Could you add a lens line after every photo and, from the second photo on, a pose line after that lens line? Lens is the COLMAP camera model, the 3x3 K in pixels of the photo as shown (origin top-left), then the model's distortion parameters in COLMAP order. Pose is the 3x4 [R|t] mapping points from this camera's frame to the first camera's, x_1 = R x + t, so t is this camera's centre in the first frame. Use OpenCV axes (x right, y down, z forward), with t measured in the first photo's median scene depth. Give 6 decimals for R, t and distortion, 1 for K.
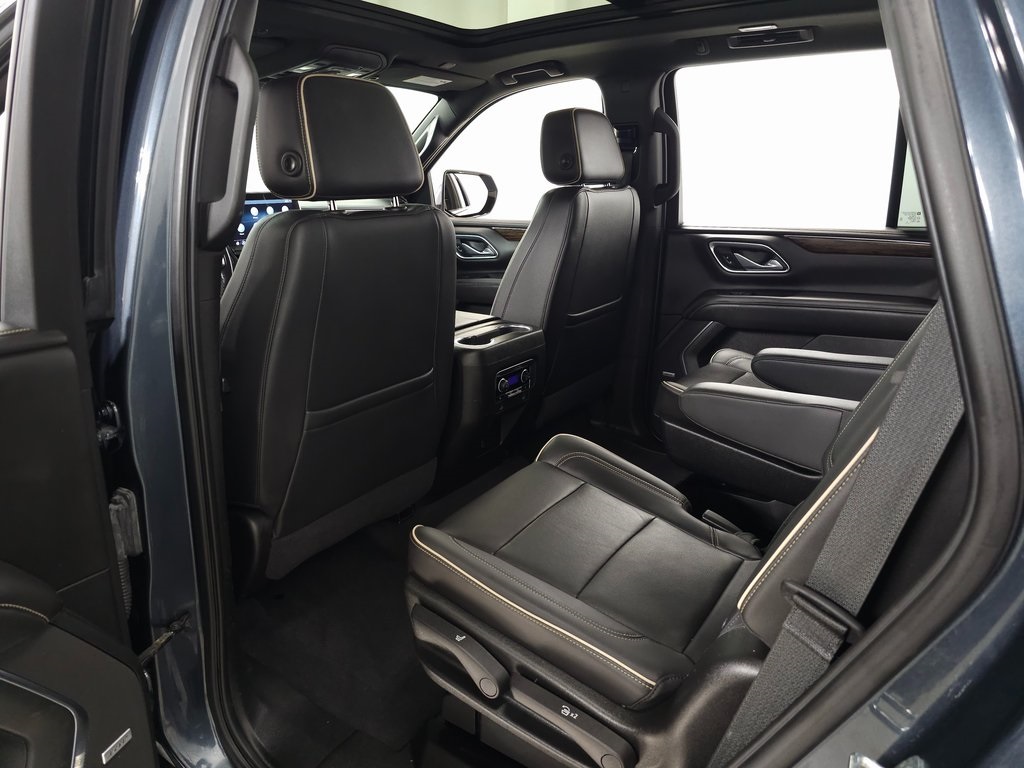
lens RADIAL K [[705.0, 0, 511.6], [0, 705.0, 380.2], [0, 0, 1]] dist [0.052350, -0.052683]
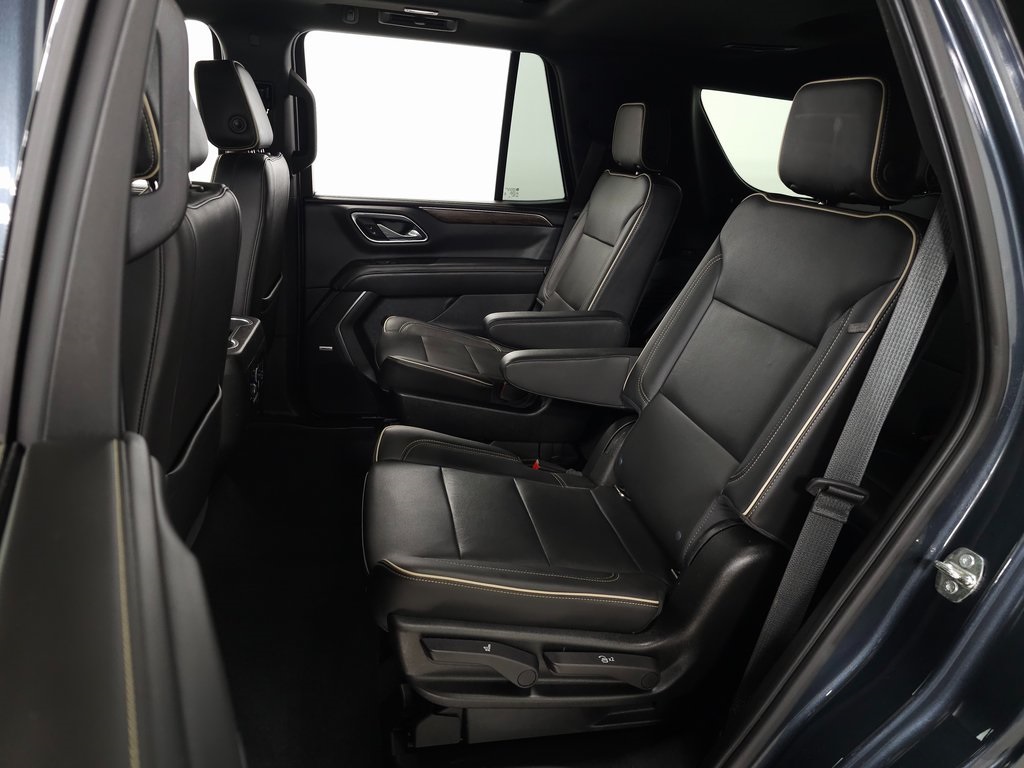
lens RADIAL K [[705.0, 0, 511.6], [0, 705.0, 380.2], [0, 0, 1]] dist [0.052350, -0.052683]
pose [[0.691069, -0.181030, 0.699751, -0.319267], [0.134832, 0.983421, 0.121259, -0.054133], [-0.710101, 0.010550, 0.704020, 0.136466]]
